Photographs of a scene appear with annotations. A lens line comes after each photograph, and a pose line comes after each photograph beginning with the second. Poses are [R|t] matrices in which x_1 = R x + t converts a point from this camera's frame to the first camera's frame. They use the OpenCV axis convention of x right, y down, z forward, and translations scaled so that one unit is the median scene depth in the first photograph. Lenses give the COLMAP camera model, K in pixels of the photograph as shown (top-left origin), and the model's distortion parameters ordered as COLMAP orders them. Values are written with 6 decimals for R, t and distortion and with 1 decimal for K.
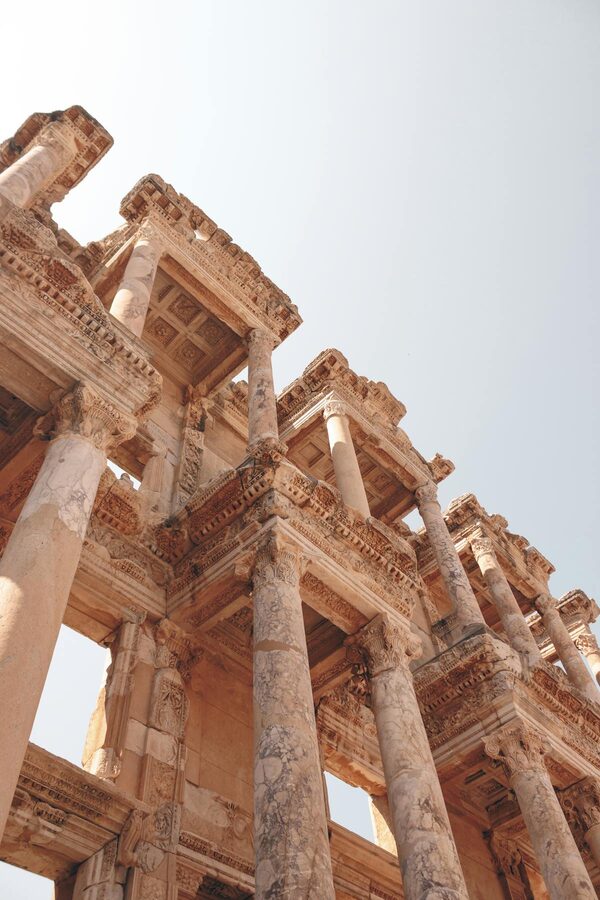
lens RADIAL K [[726.6, 0, 305.4], [0, 726.6, 450.6], [0, 0, 1]] dist [0.008664, 0.008458]
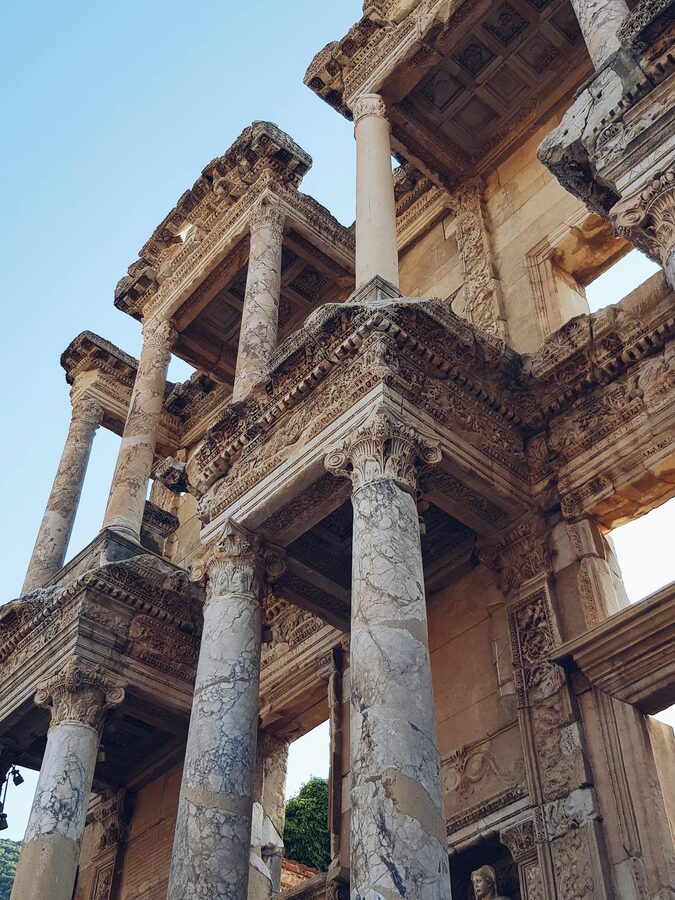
lens RADIAL K [[1042.7, 0, 337.9], [0, 1042.7, 447.3], [0, 0, 1]] dist [0.015211, 0.000000]
pose [[-0.095380, -0.665923, -0.739898, 0.851598], [0.841905, 0.342624, -0.416898, 0.654784], [0.531129, -0.662687, 0.527965, 0.502371]]
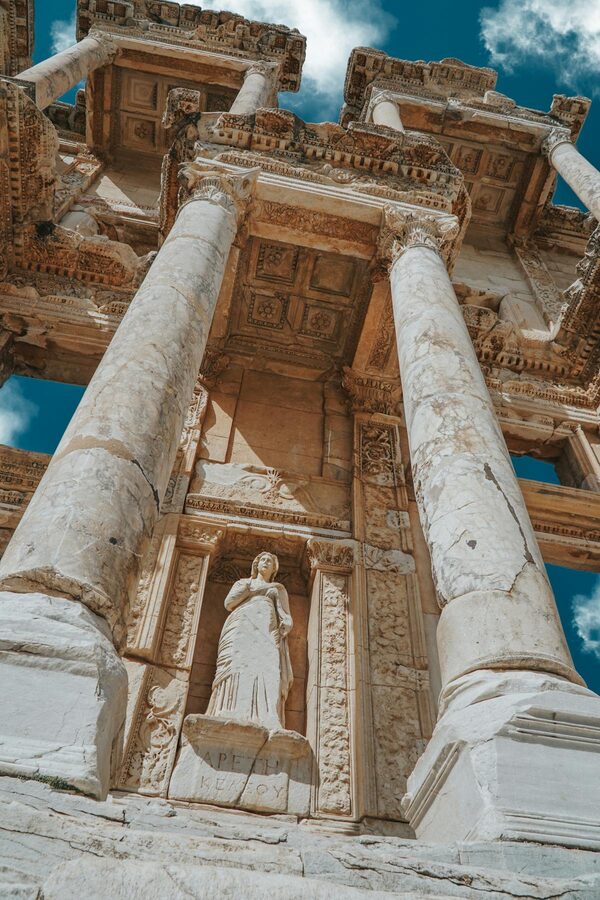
lens RADIAL K [[726.6, 0, 295.5], [0, 726.6, 449.1], [0, 0, 1]] dist [0.008664, 0.008458]
pose [[0.801853, -0.405732, -0.438650, 0.272264], [0.441657, 0.896908, -0.022251, 0.441182], [0.402457, -0.175891, 0.898382, 0.223040]]
